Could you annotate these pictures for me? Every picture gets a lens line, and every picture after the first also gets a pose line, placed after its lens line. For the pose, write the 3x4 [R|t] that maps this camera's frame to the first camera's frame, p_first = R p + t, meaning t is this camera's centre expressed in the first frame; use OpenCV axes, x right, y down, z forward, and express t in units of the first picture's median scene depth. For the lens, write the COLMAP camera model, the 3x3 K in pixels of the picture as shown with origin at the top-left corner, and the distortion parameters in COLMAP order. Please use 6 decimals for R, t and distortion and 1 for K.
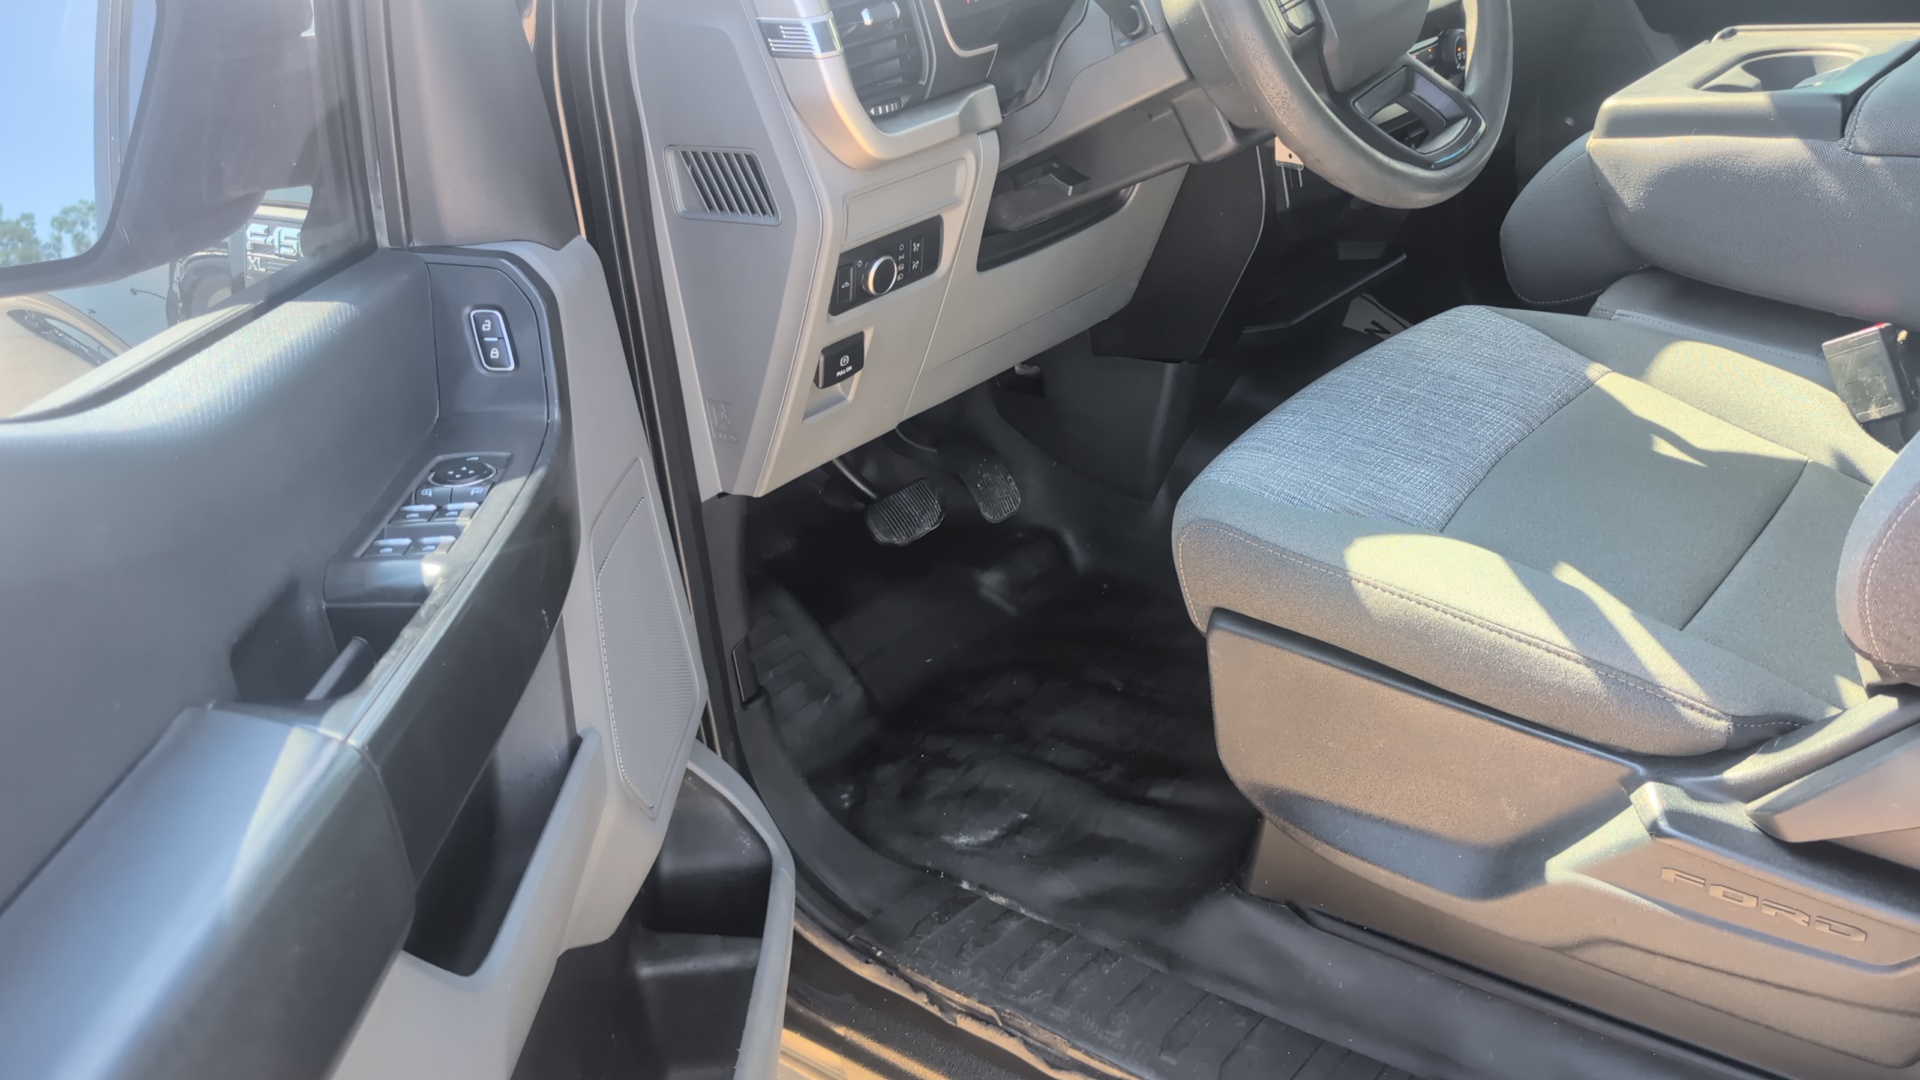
lens RADIAL K [[1616.4, 0, 956.5], [0, 1616.4, 538.8], [0, 0, 1]] dist [0.029988, -0.053834]
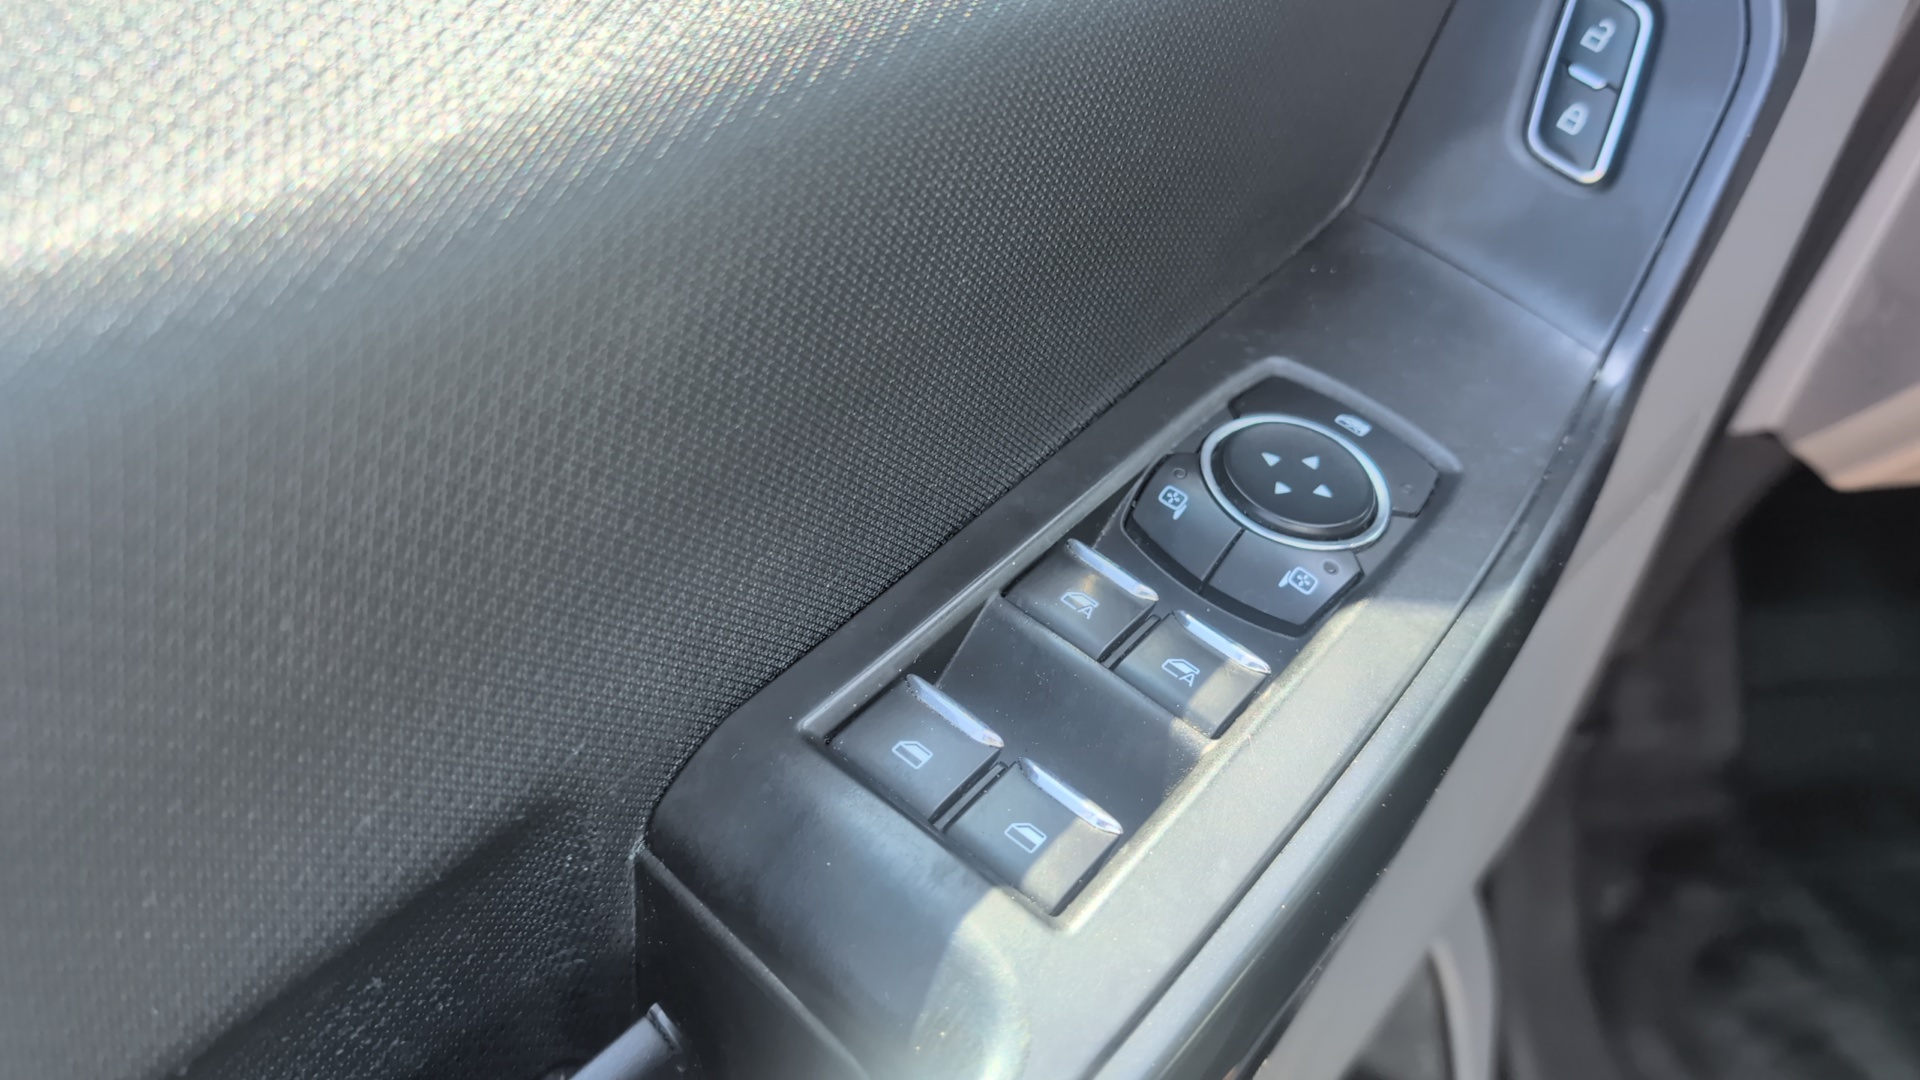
lens RADIAL K [[1616.4, 0, 961.1], [0, 1616.4, 537.6], [0, 0, 1]] dist [0.029988, -0.053834]
pose [[0.752788, 0.568834, -0.331269, -0.212630], [-0.451248, 0.812331, 0.369450, -0.109959], [0.479256, -0.128633, 0.868198, 0.598251]]
